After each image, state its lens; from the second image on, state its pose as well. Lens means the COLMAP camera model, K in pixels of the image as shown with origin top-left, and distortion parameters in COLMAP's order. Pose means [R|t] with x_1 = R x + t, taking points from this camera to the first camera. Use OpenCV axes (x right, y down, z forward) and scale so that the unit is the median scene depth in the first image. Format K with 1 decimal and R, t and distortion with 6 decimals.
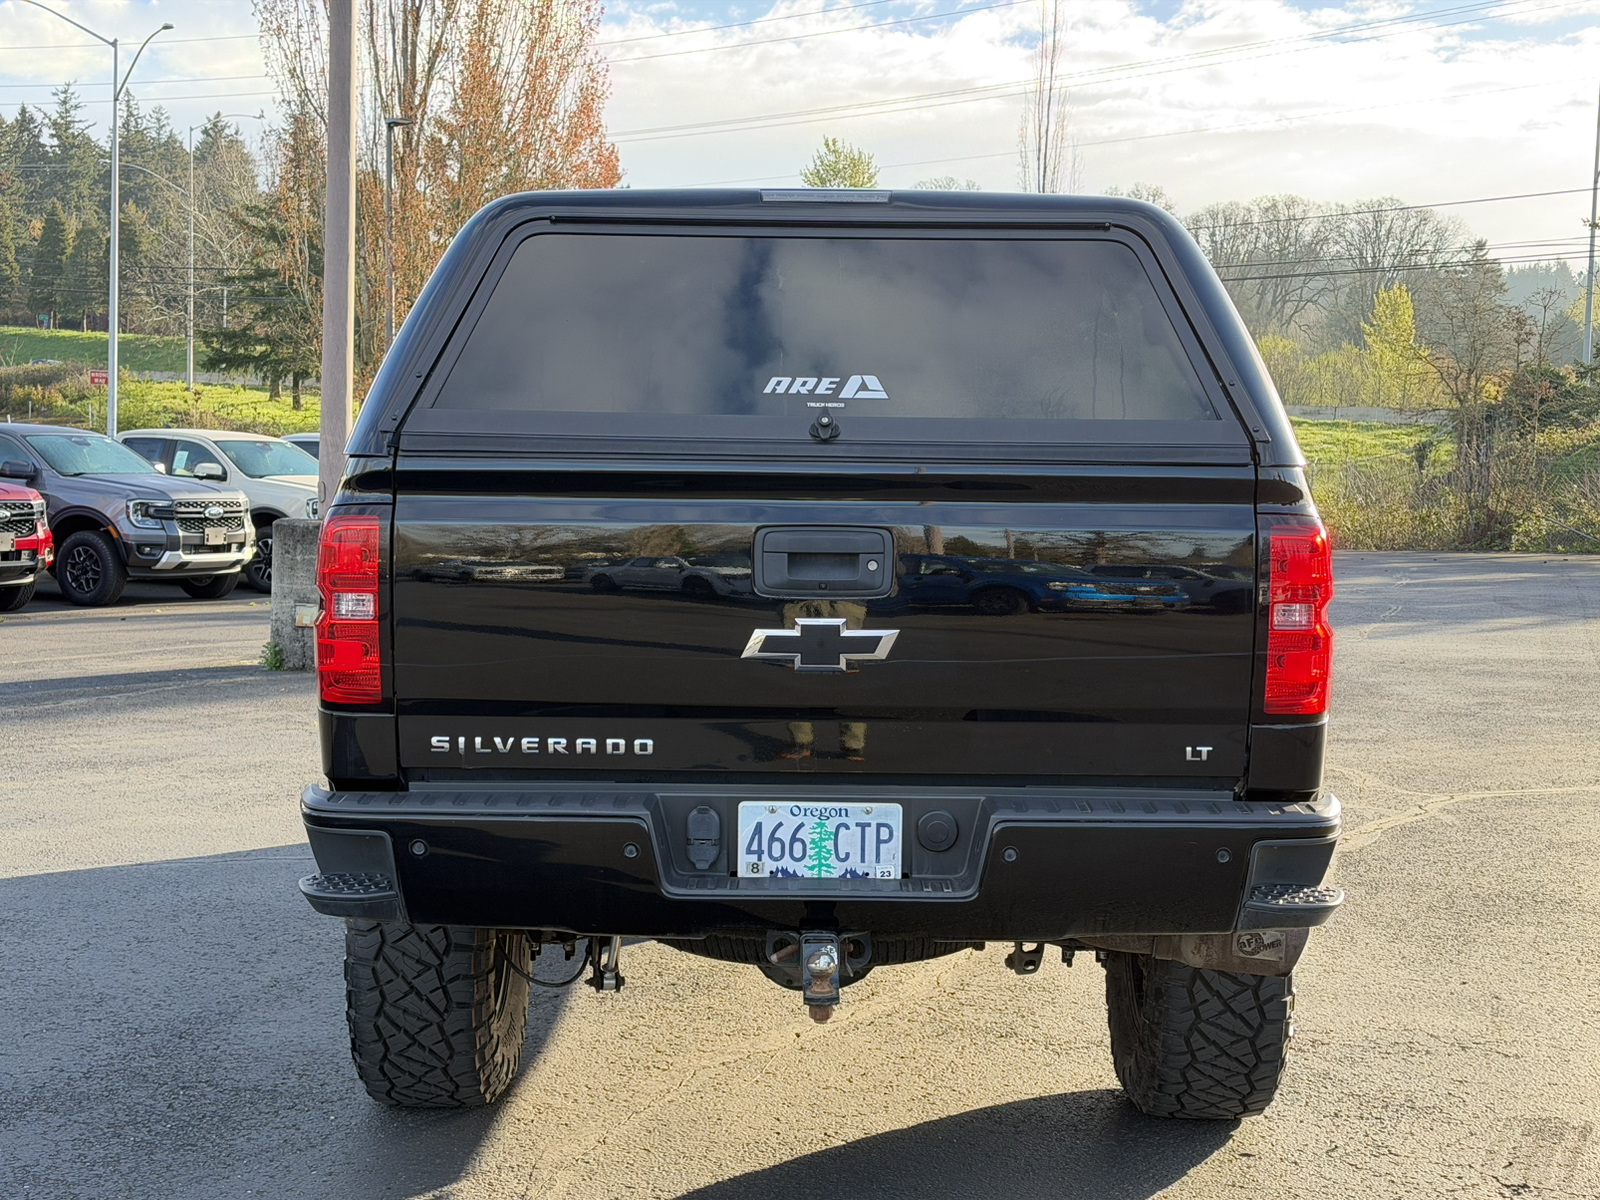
lens RADIAL K [[2478.1, 0, 800.0], [0, 2478.1, 600.0], [0, 0, 1]] dist [0.214971, -0.521144]
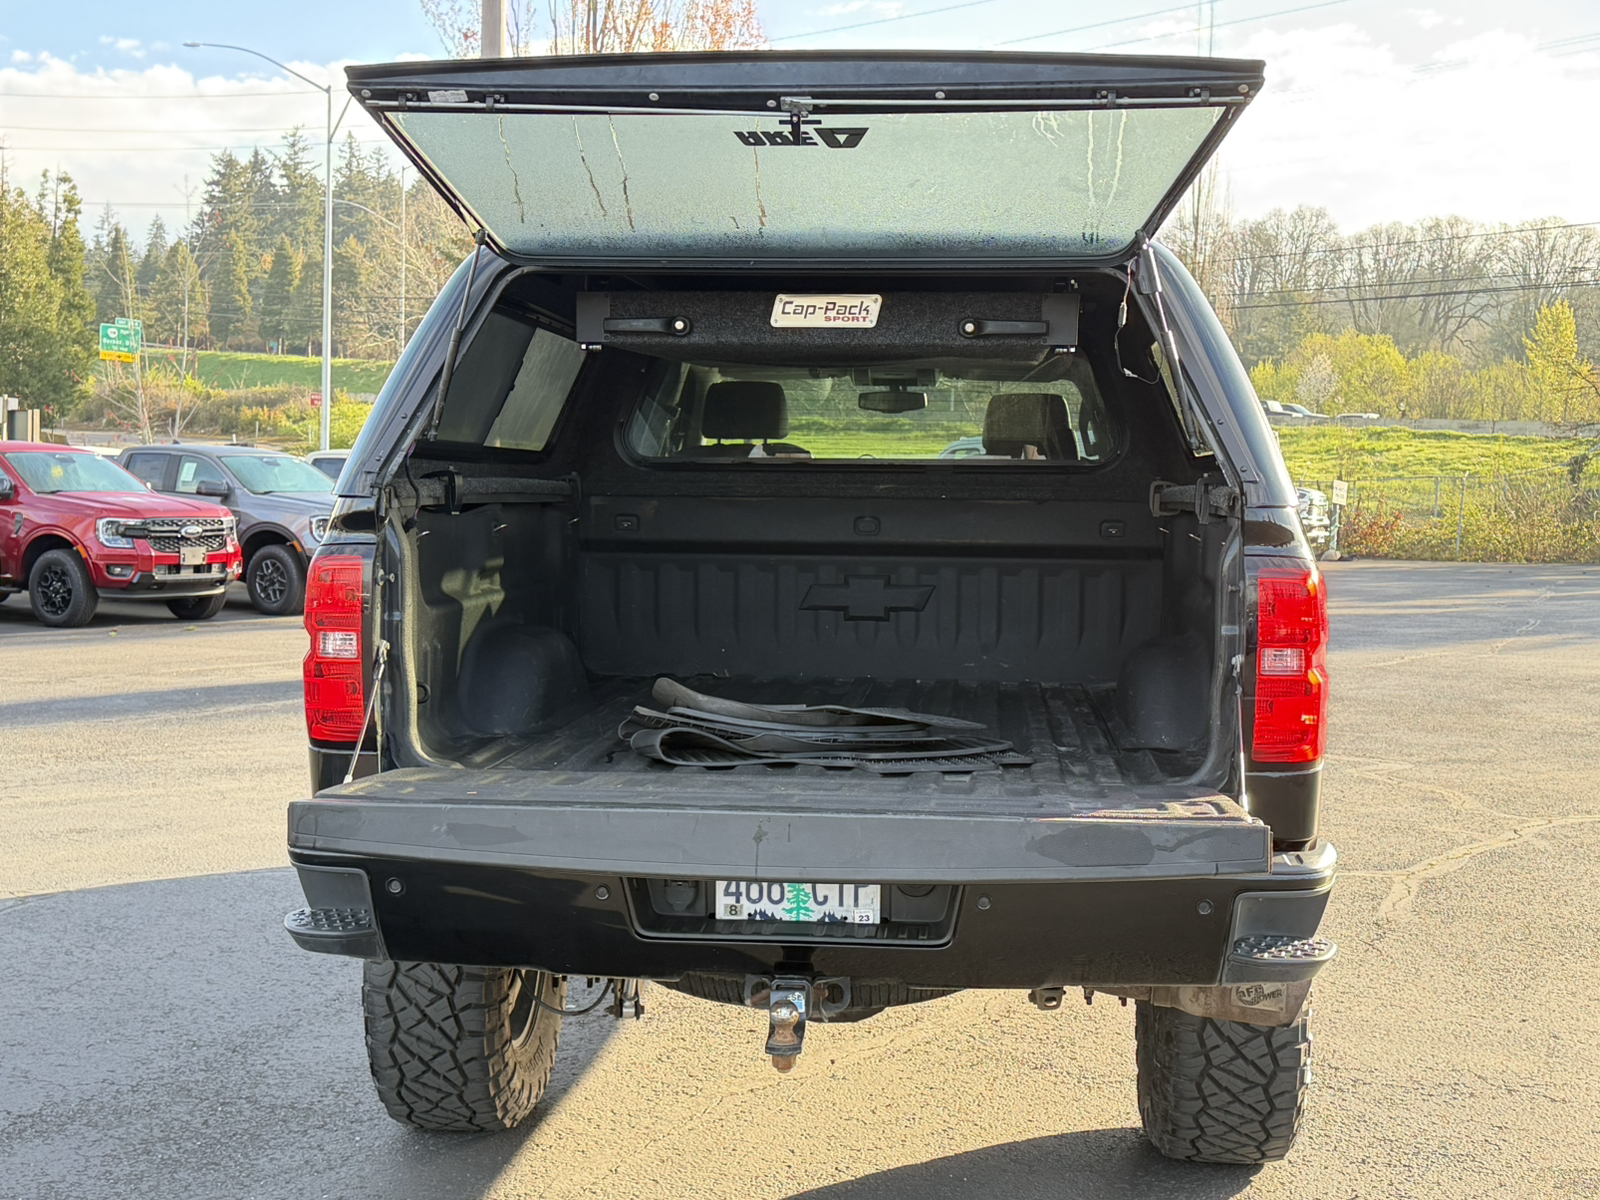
lens RADIAL K [[2305.9, 0, 800.0], [0, 2305.9, 600.0], [0, 0, 1]] dist [0.237827, -0.672986]
pose [[0.995338, 0.004334, -0.096356, 0.080416], [-0.004183, 0.999990, 0.001772, -0.014974], [0.096363, -0.001360, 0.995345, 0.065301]]
